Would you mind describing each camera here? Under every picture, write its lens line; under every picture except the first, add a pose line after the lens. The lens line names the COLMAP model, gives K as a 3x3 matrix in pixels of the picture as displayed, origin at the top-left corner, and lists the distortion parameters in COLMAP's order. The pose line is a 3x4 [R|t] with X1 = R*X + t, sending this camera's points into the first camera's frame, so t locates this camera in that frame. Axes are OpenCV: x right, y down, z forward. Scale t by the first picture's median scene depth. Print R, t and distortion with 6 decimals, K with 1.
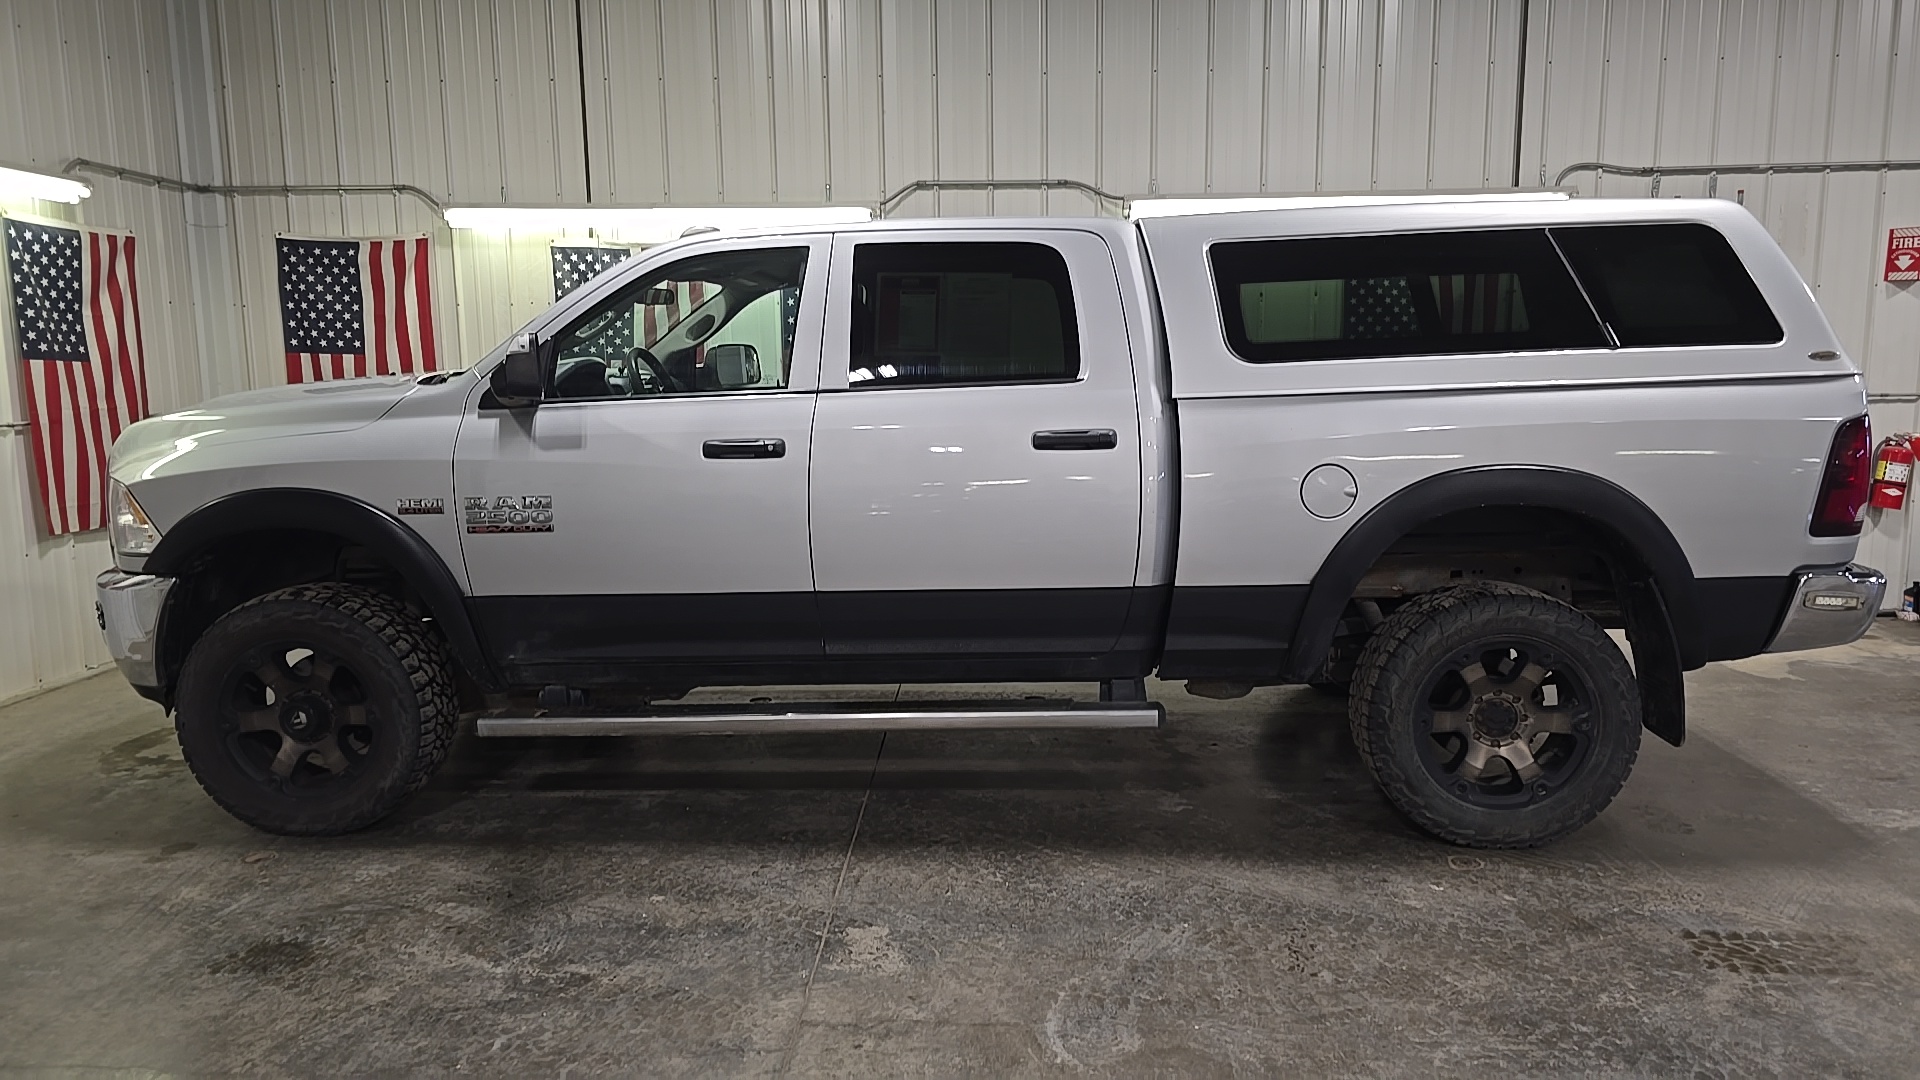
lens RADIAL K [[1306.0, 0, 961.8], [0, 1306.0, 547.5], [0, 0, 1]] dist [0.055628, -0.048886]
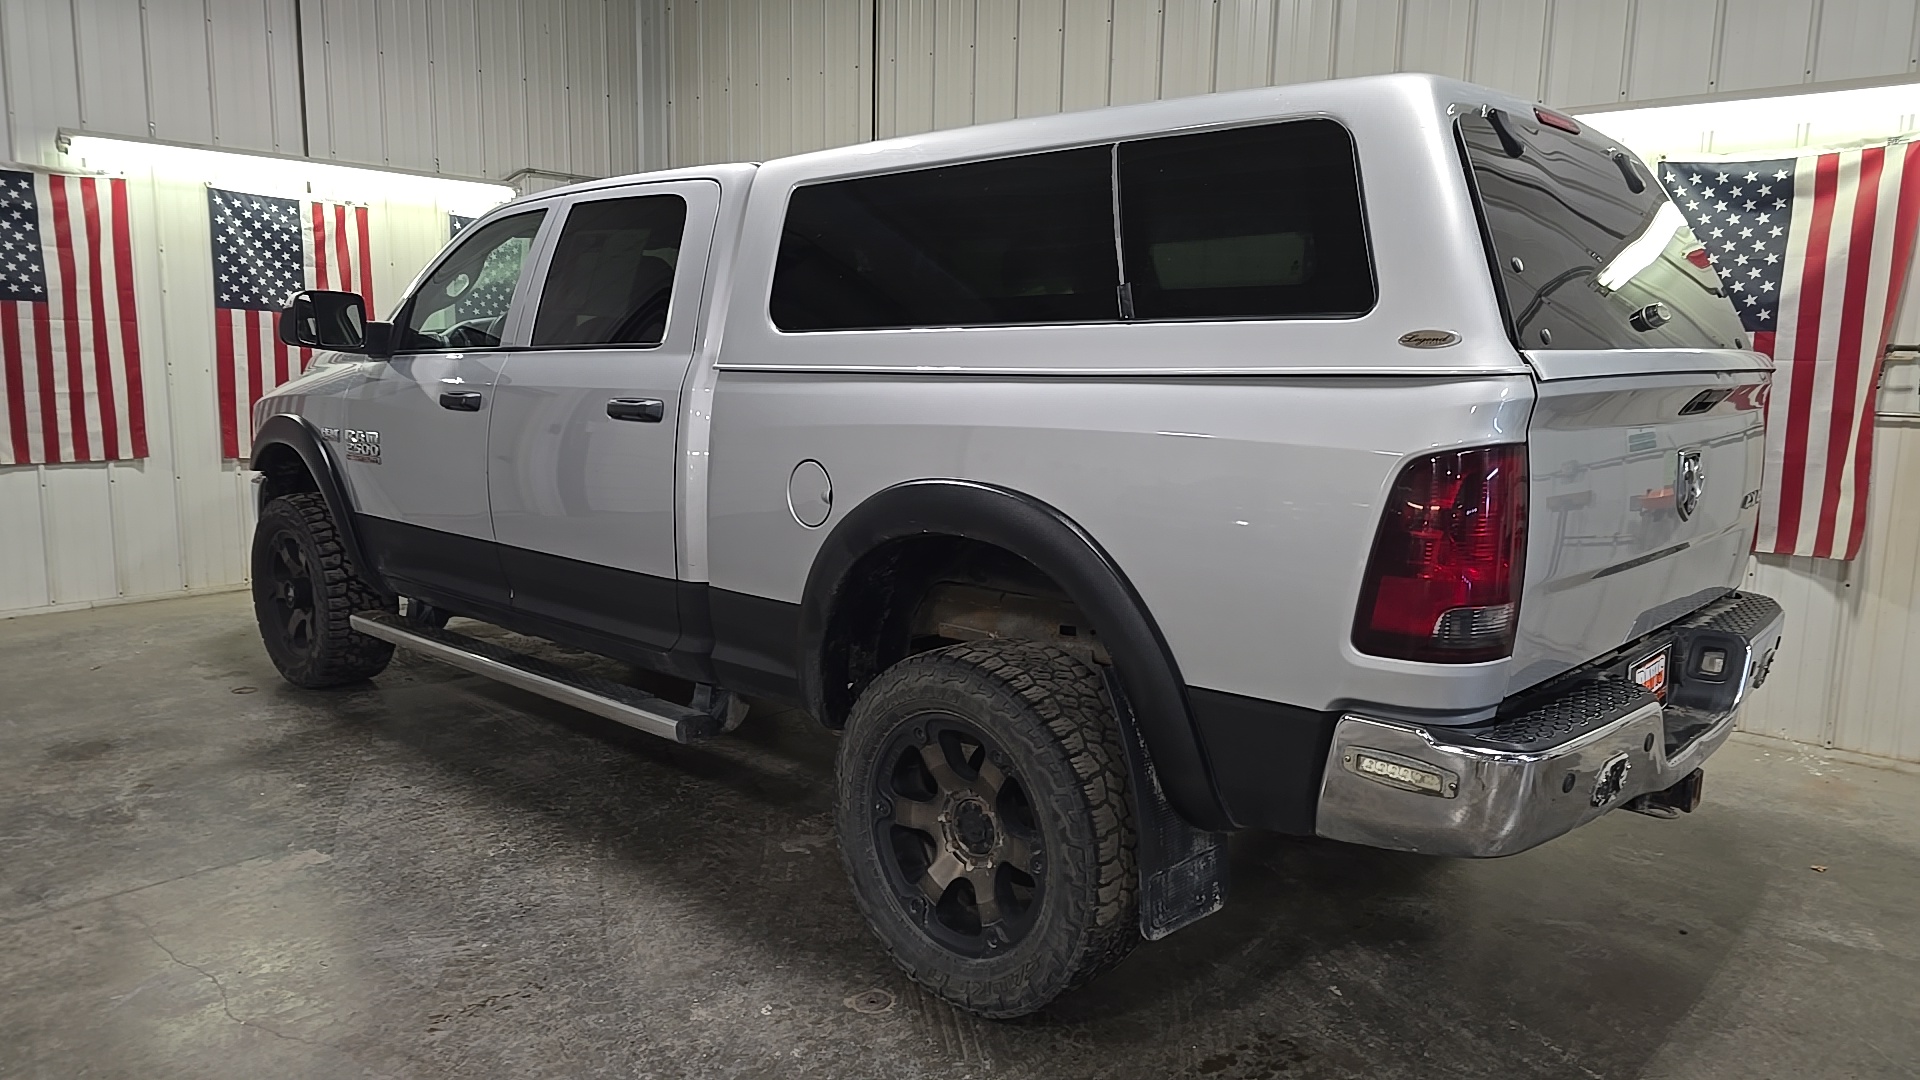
lens RADIAL K [[1298.7, 0, 964.0], [0, 1298.7, 546.2], [0, 0, 1]] dist [0.062045, -0.057090]
pose [[0.766984, 0.123598, -0.629650, 0.857976], [-0.119105, 0.991643, 0.049572, -0.061181], [0.630515, 0.036973, 0.775296, 0.445496]]
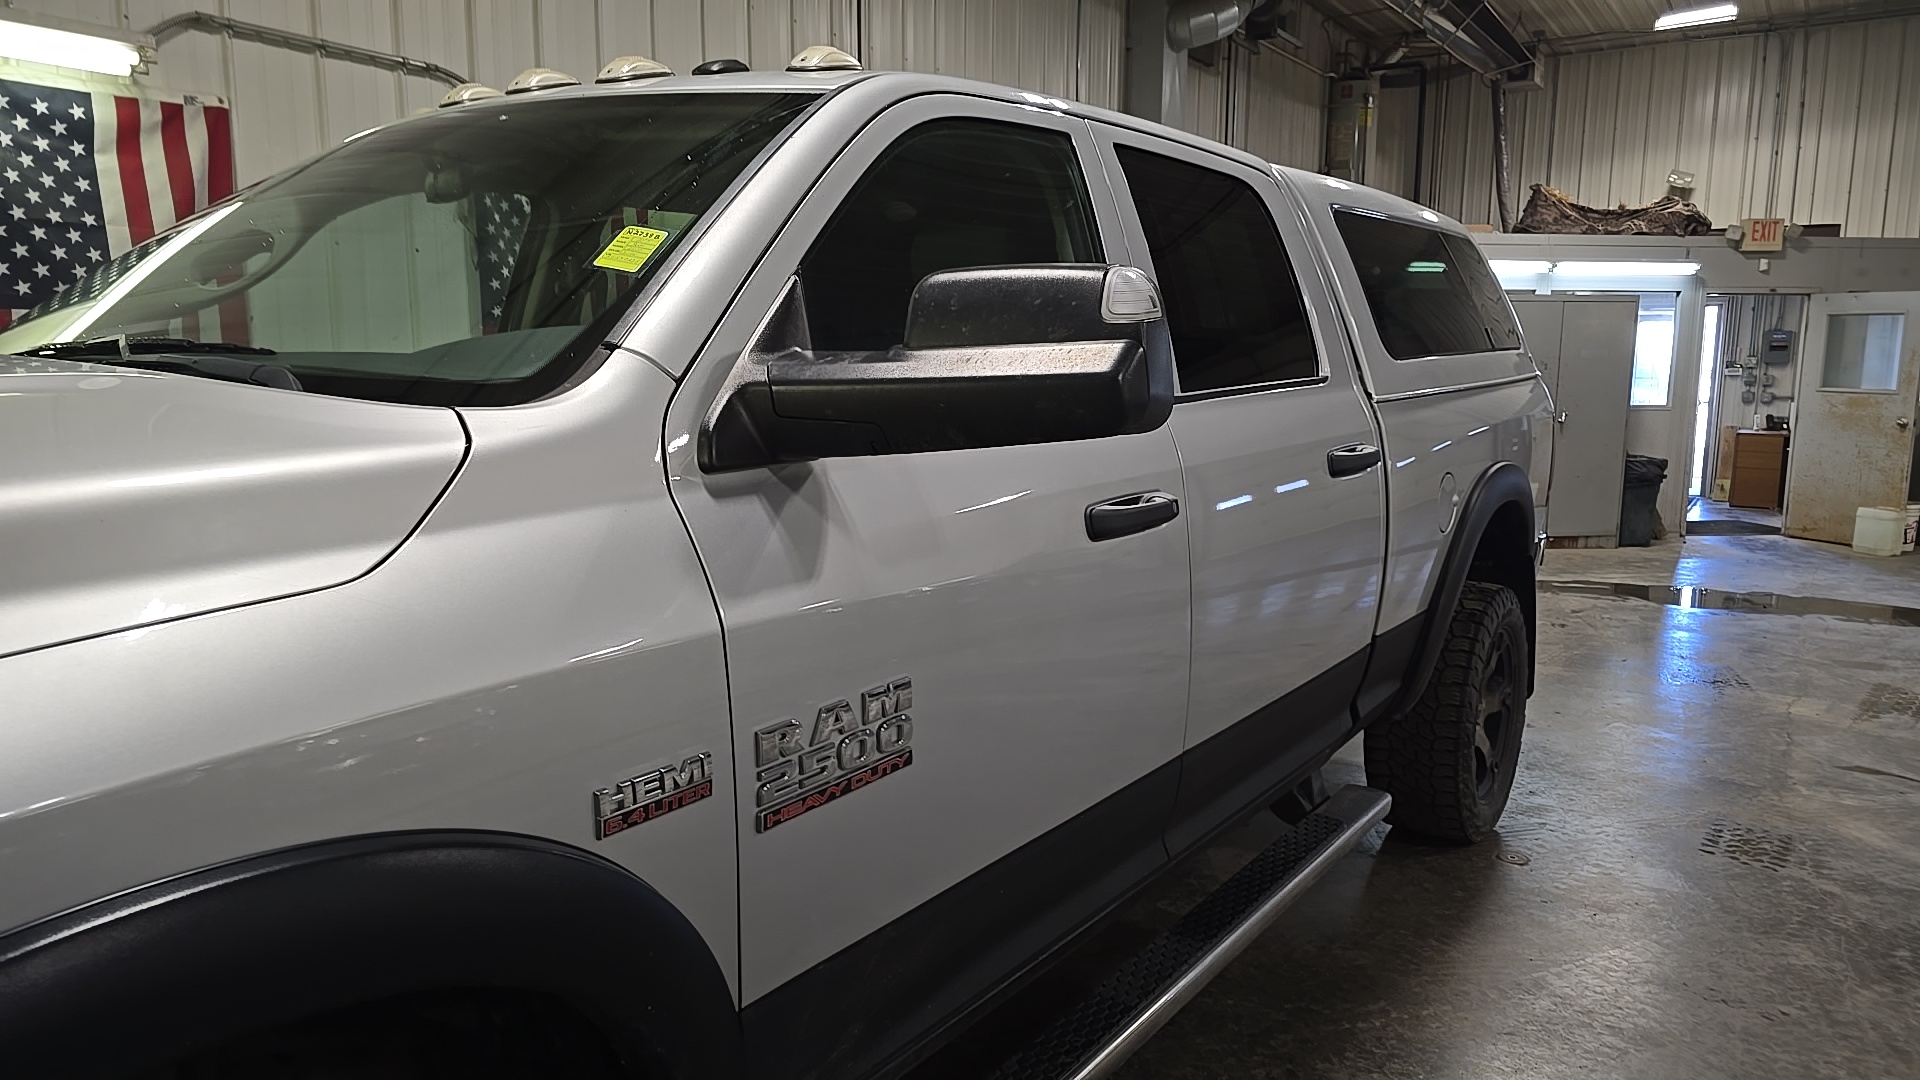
lens RADIAL K [[1286.9, 0, 964.2], [0, 1286.9, 551.0], [0, 0, 1]] dist [0.066061, -0.053933]
pose [[0.523784, -0.112287, 0.844418, -0.653547], [0.107739, 0.992046, 0.065088, -0.104428], [-0.845010, 0.056884, 0.531716, 0.807117]]
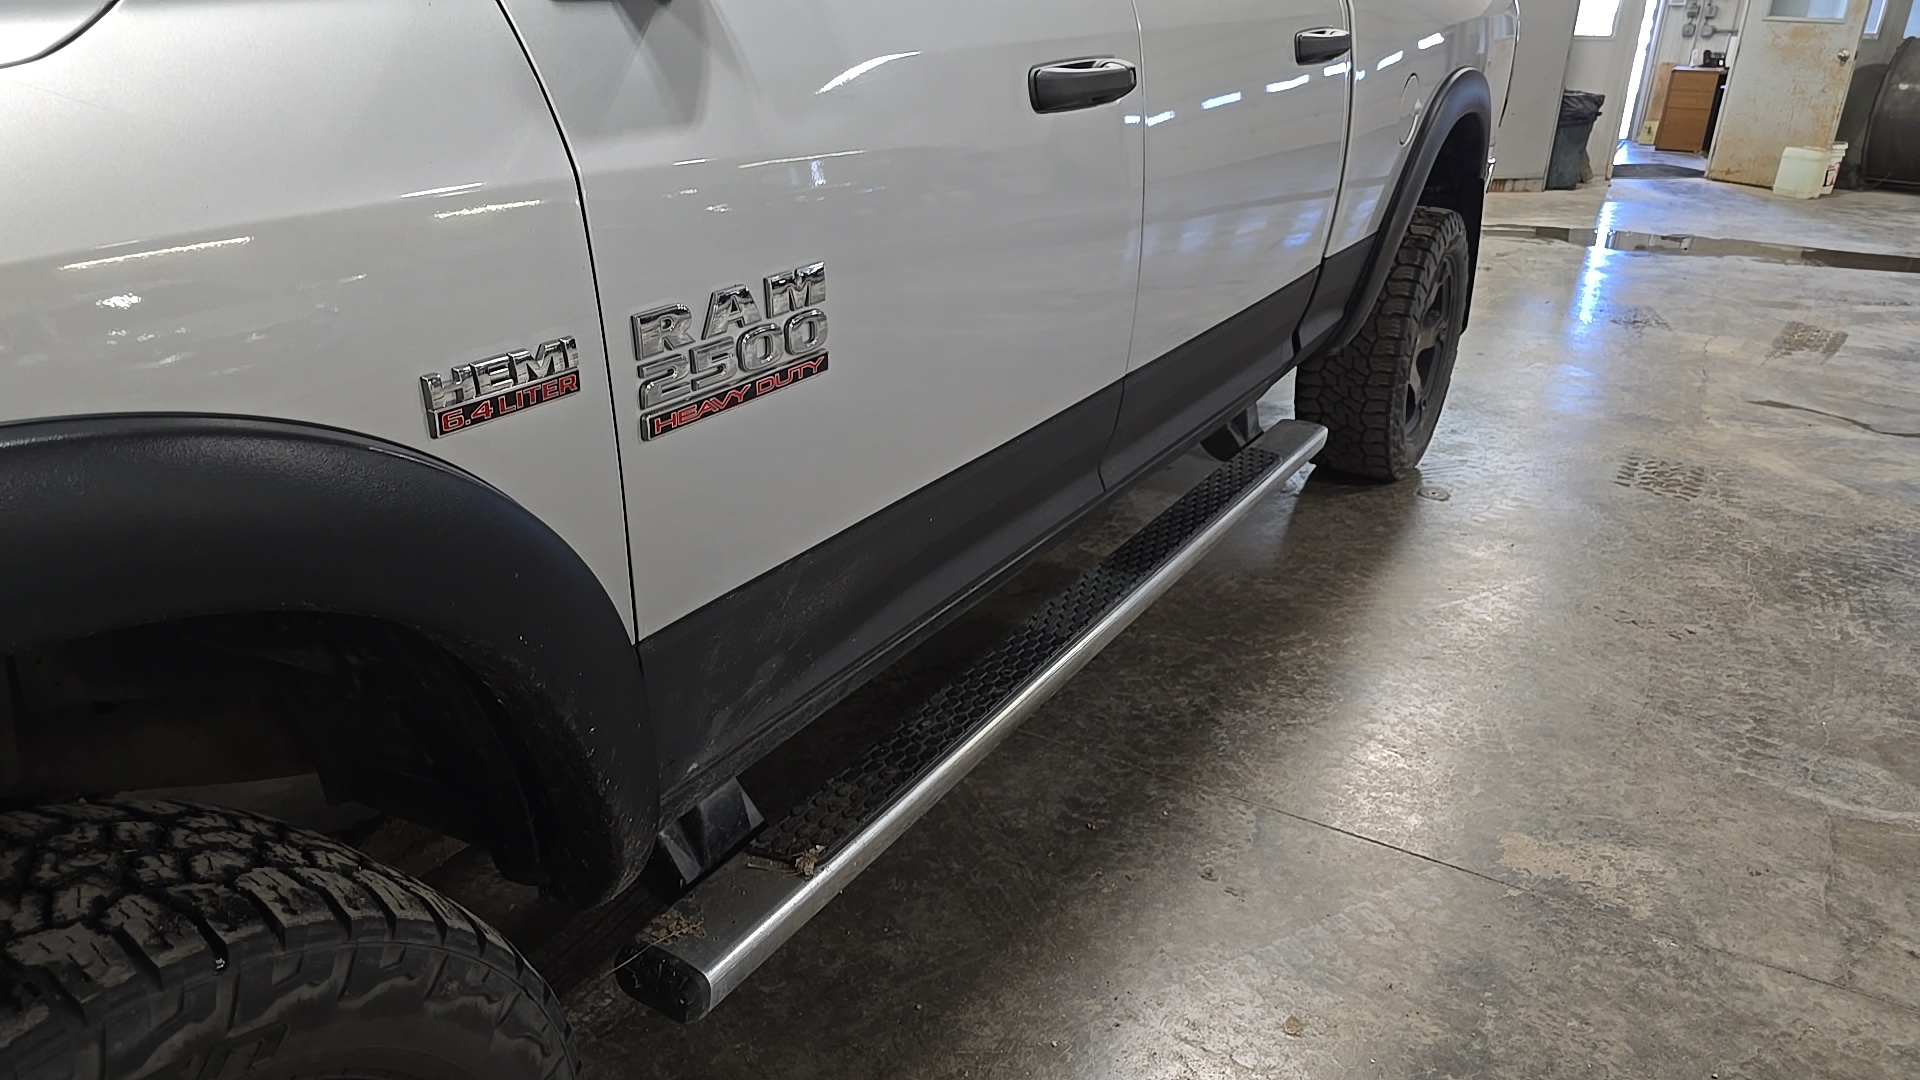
lens RADIAL K [[1286.9, 0, 964.2], [0, 1286.9, 551.0], [0, 0, 1]] dist [0.066061, -0.053933]
pose [[0.462569, -0.331120, 0.822429, -0.608392], [0.101940, 0.941350, 0.321664, -0.074068], [-0.880703, -0.064954, 0.469194, 0.844504]]
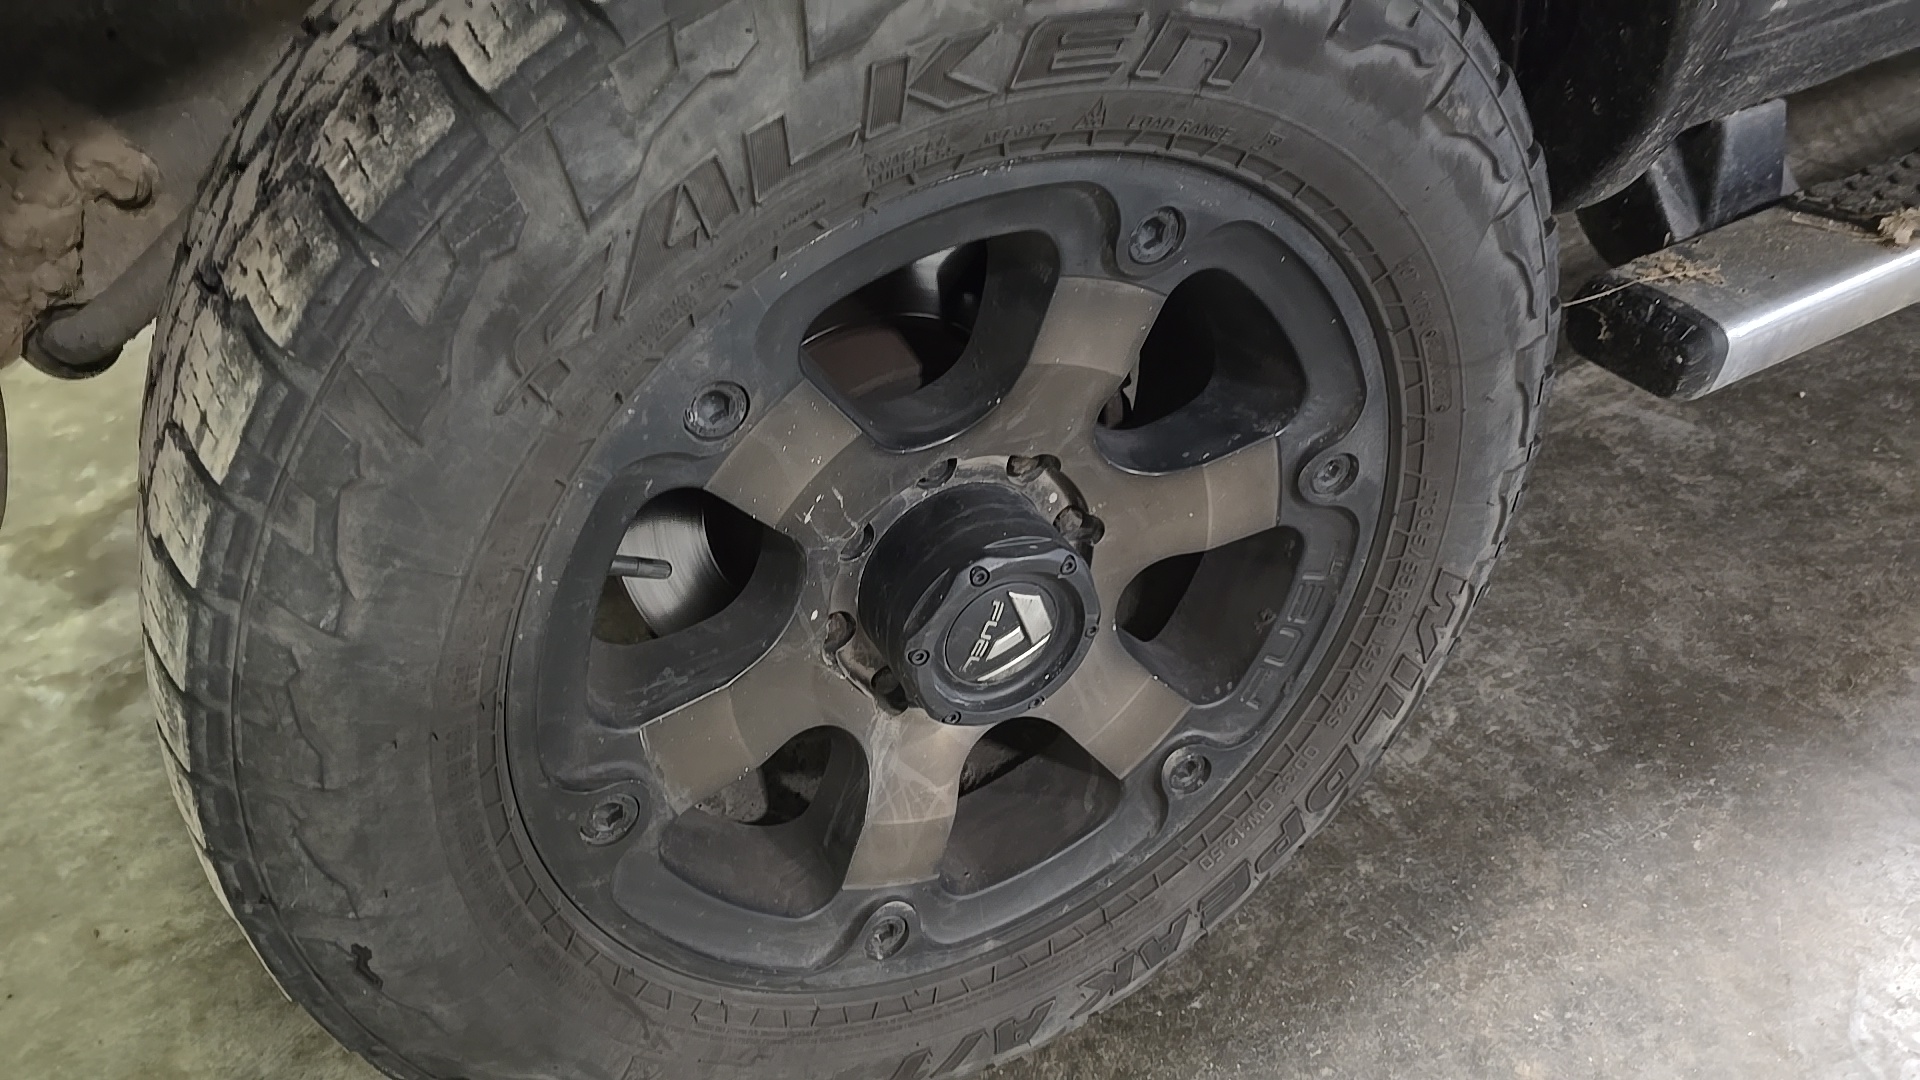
lens RADIAL K [[1290.0, 0, 965.3], [0, 1290.0, 546.5], [0, 0, 1]] dist [0.037934, -0.042731]
pose [[0.859242, -0.363354, 0.360107, -0.602856], [0.157195, 0.857401, 0.490054, 0.037785], [-0.486820, -0.364468, 0.793832, 0.931452]]
